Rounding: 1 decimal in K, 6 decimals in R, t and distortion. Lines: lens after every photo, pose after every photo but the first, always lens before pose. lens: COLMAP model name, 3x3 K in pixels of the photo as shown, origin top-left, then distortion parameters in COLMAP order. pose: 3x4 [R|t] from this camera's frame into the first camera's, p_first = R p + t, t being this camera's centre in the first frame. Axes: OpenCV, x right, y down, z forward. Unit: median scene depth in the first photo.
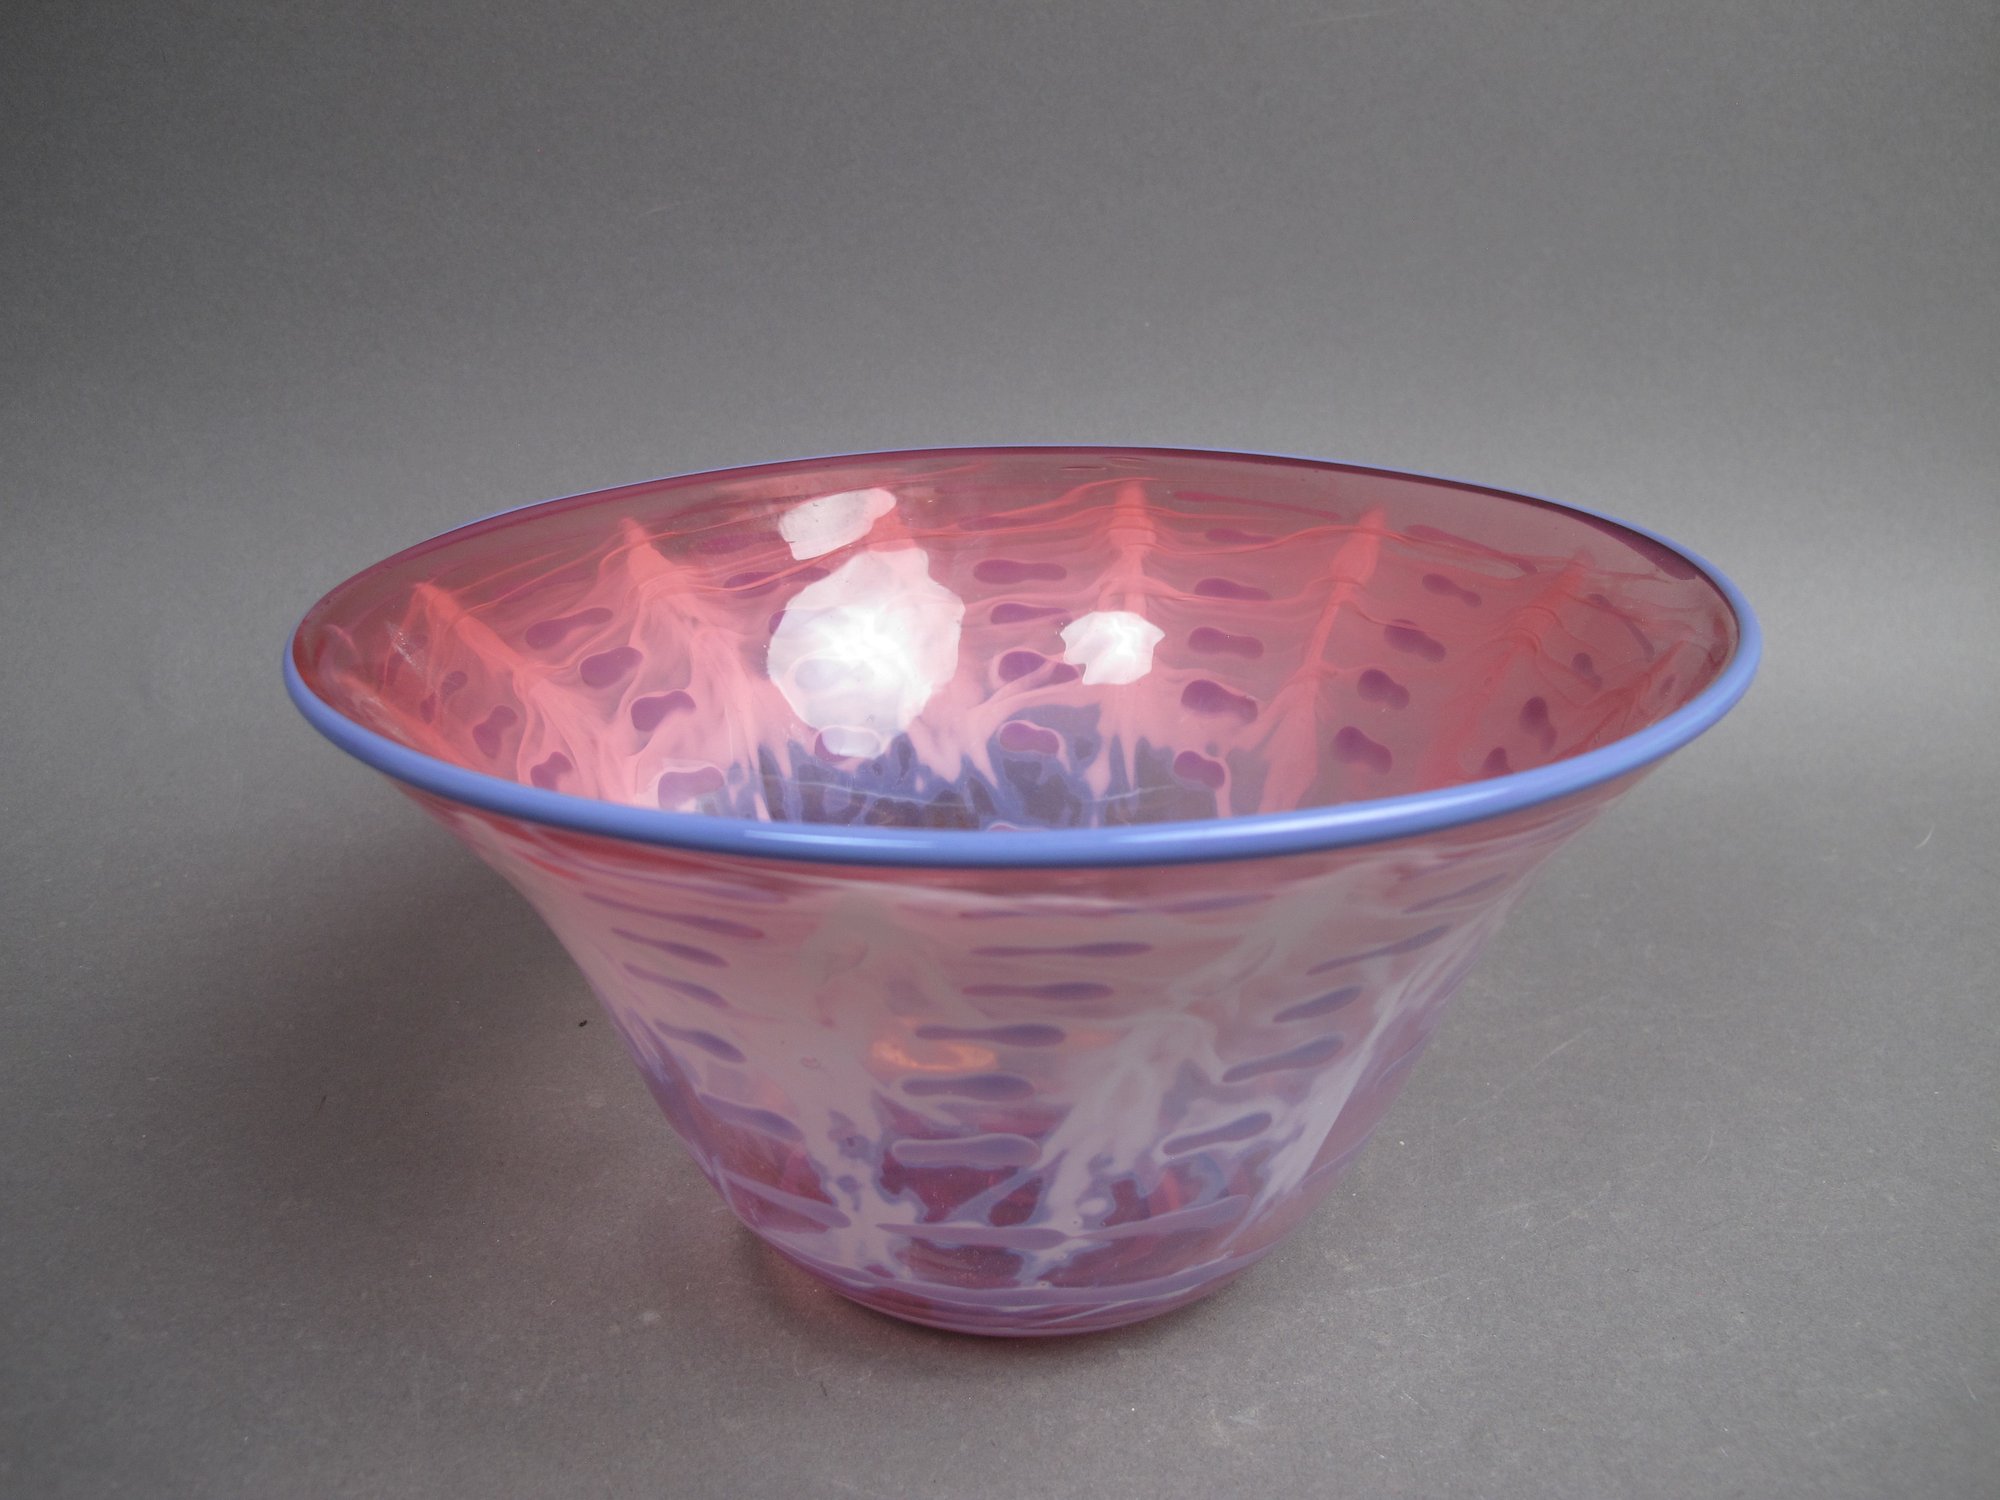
lens RADIAL K [[1704.7, 0, 1010.3], [0, 1704.7, 701.8], [0, 0, 1]] dist [-0.152927, 0.107033]
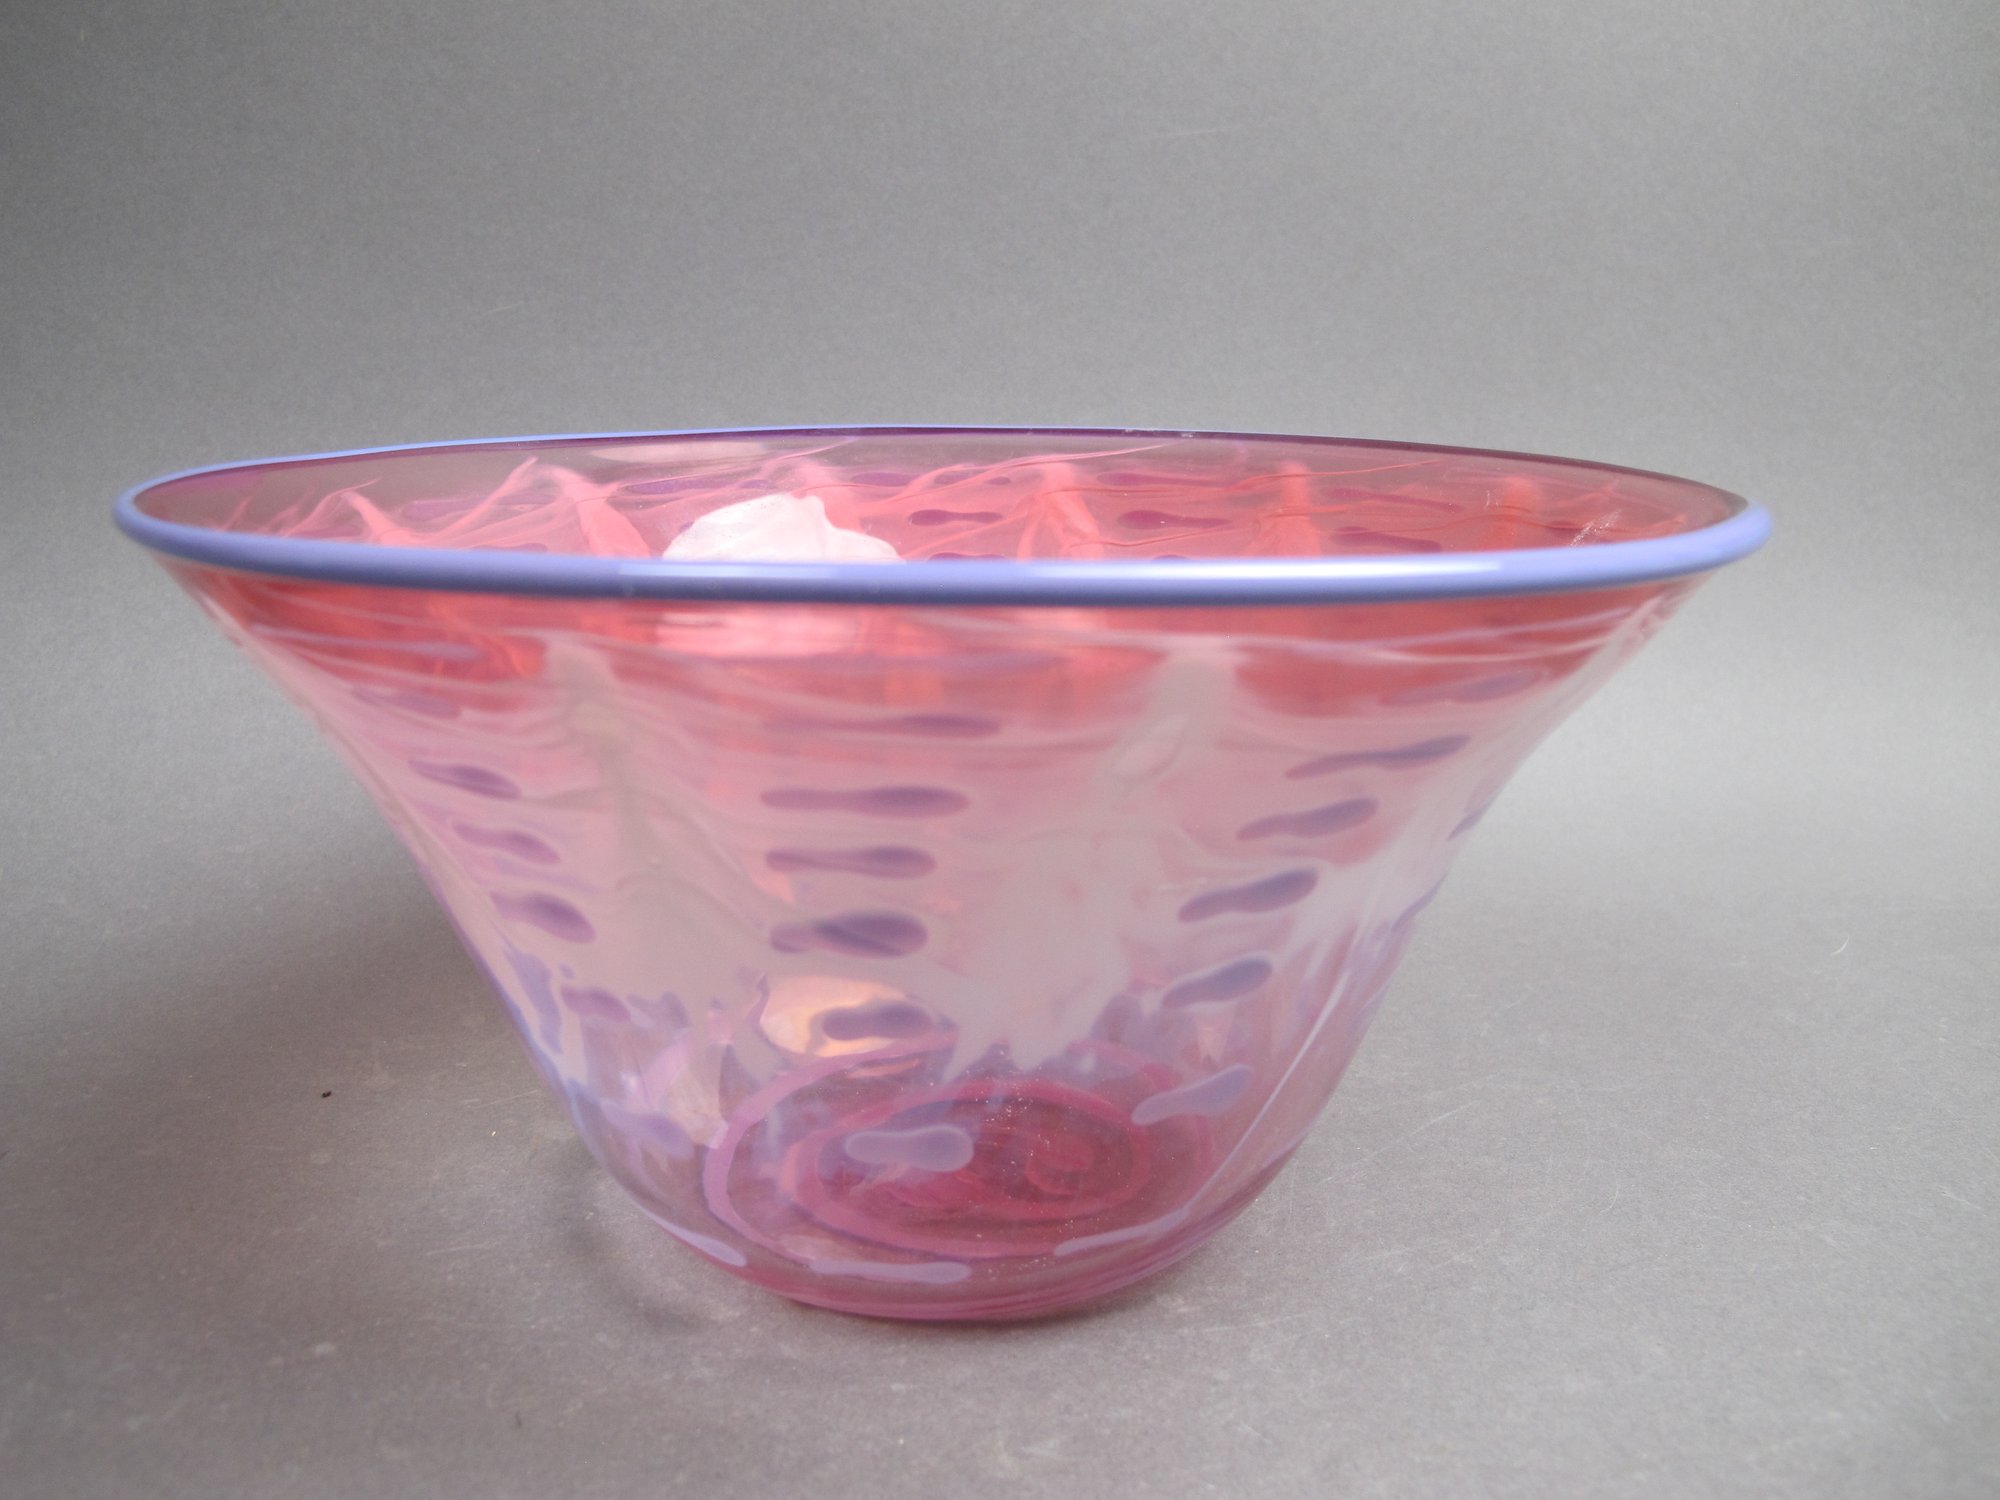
lens RADIAL K [[1704.7, 0, 1010.3], [0, 1704.7, 701.8], [0, 0, 1]] dist [-0.152927, 0.107033]
pose [[0.999223, 0.011102, 0.037813, 0.072876], [-0.002224, 0.973851, -0.227176, 0.206658], [-0.039346, 0.226915, 0.973119, 0.115941]]
